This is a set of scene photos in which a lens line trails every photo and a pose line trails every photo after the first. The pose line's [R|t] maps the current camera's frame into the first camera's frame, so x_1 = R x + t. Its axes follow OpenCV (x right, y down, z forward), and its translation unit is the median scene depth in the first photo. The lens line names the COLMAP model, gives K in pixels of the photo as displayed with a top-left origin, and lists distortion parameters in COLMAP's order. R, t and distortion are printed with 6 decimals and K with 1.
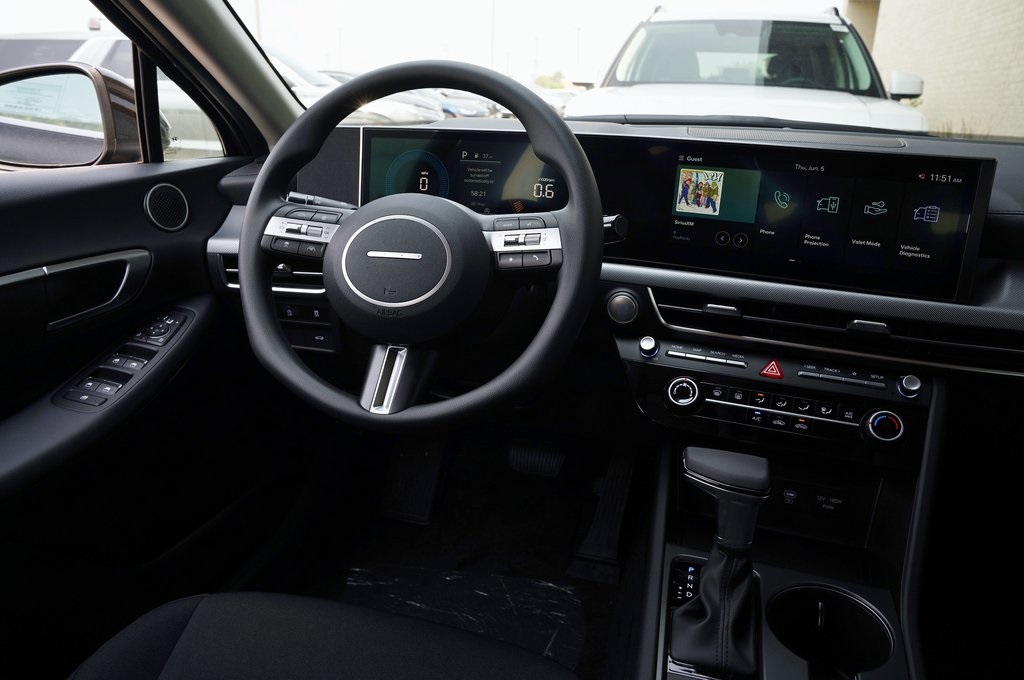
lens RADIAL K [[705.2, 0, 512.0], [0, 705.2, 340.0], [0, 0, 1]] dist [-0.127964, 0.084940]
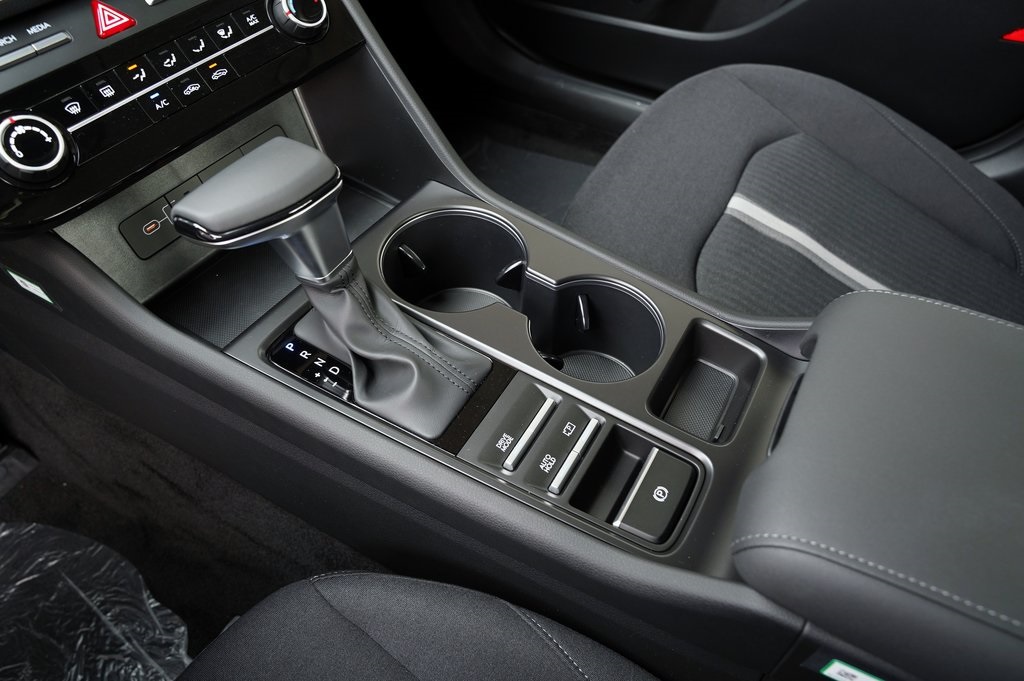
lens RADIAL K [[705.2, 0, 512.0], [0, 705.2, 340.5], [0, 0, 1]] dist [-0.127964, 0.084940]
pose [[0.240184, -0.757549, 0.606986, -0.084392], [0.326911, 0.651888, 0.684230, -0.056094], [-0.914025, 0.034089, 0.404224, 0.490846]]
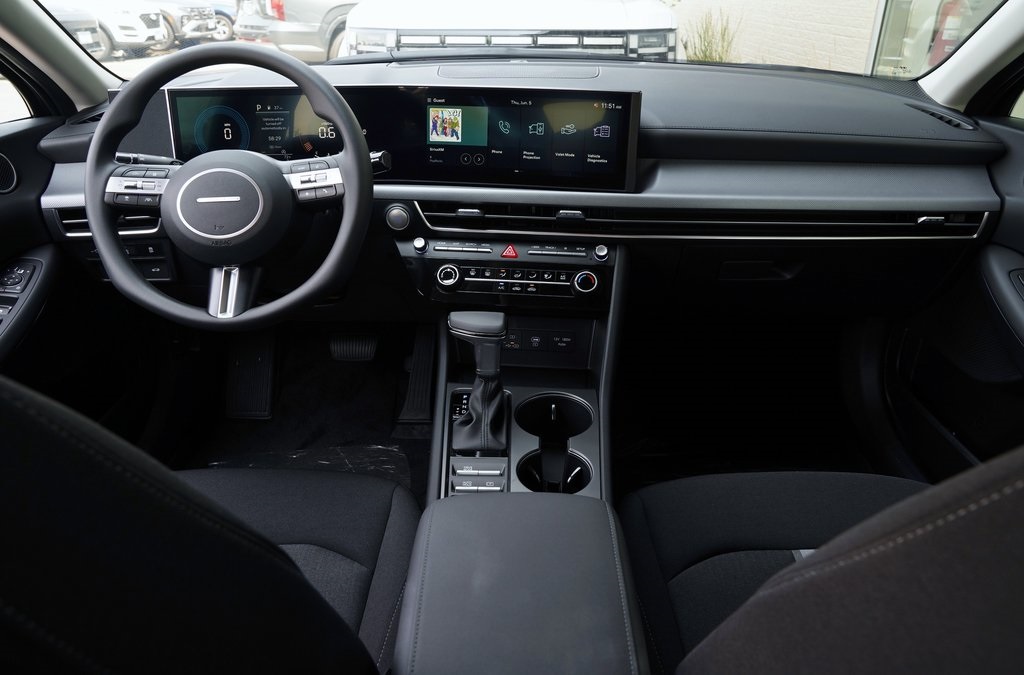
lens RADIAL K [[709.2, 0, 512.0], [0, 709.2, 337.5], [0, 0, 1]] dist [-0.132582, 0.095236]
pose [[0.960723, -0.140250, 0.239459, 0.015252], [0.106575, 0.983188, 0.148265, 0.001563], [-0.256227, -0.116921, 0.959519, -0.393655]]
